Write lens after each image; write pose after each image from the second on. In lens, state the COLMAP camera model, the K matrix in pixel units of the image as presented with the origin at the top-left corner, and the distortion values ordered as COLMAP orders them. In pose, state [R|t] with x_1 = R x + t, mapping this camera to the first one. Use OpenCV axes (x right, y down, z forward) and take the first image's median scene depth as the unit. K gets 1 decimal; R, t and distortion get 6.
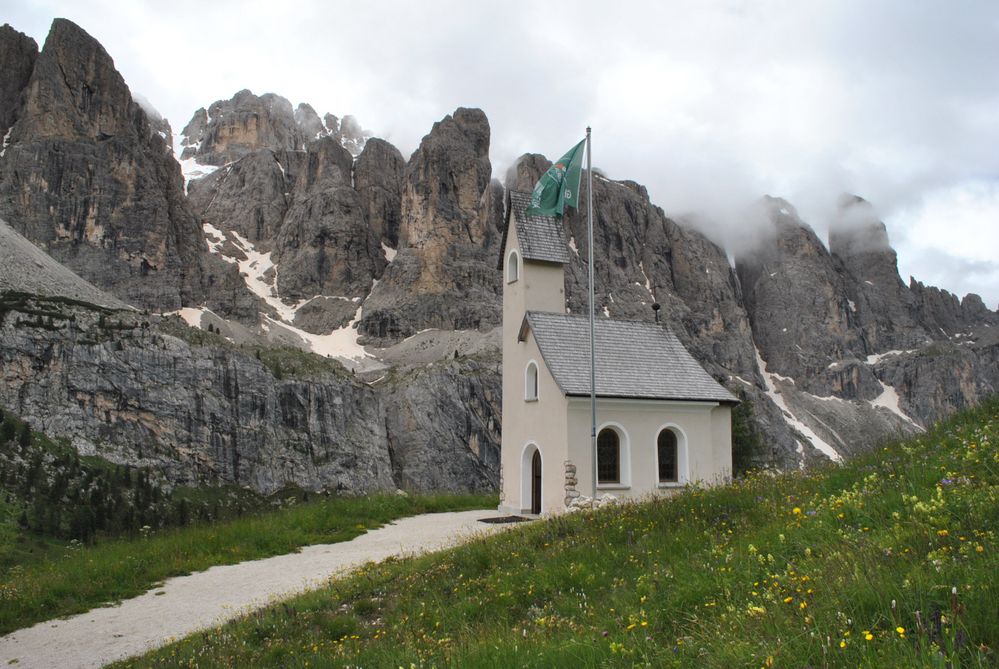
lens RADIAL K [[797.9, 0, 499.5], [0, 797.9, 334.5], [0, 0, 1]] dist [-0.079774, 0.001285]
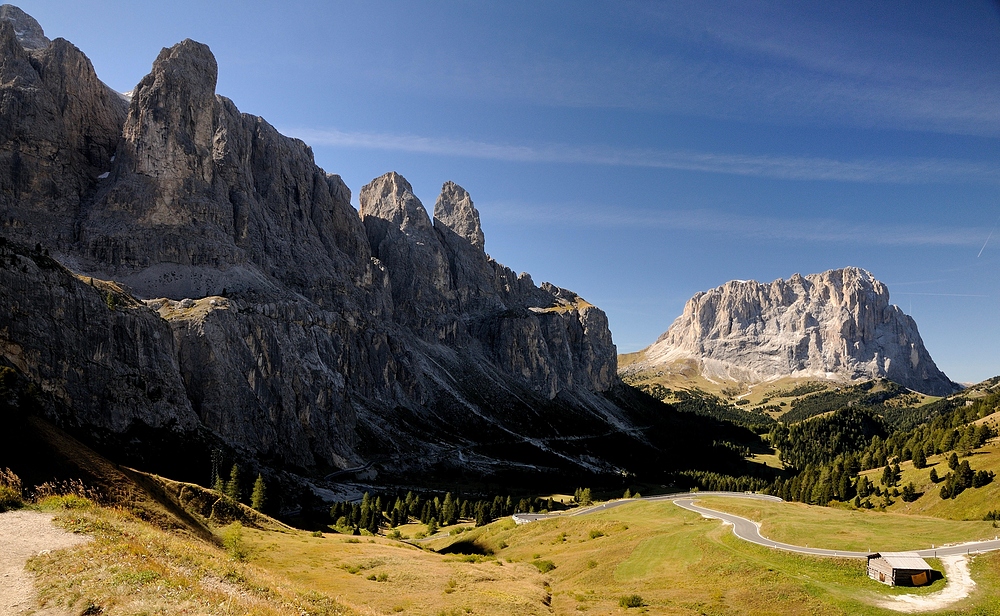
lens RADIAL K [[701.9, 0, 494.7], [0, 701.9, 349.7], [0, 0, 1]] dist [-0.129968, 0.103709]
pose [[0.804439, 0.045255, 0.592309, -0.231256], [-0.109308, 0.991345, 0.072712, -0.003536], [-0.583892, -0.123236, 0.802423, 0.047831]]
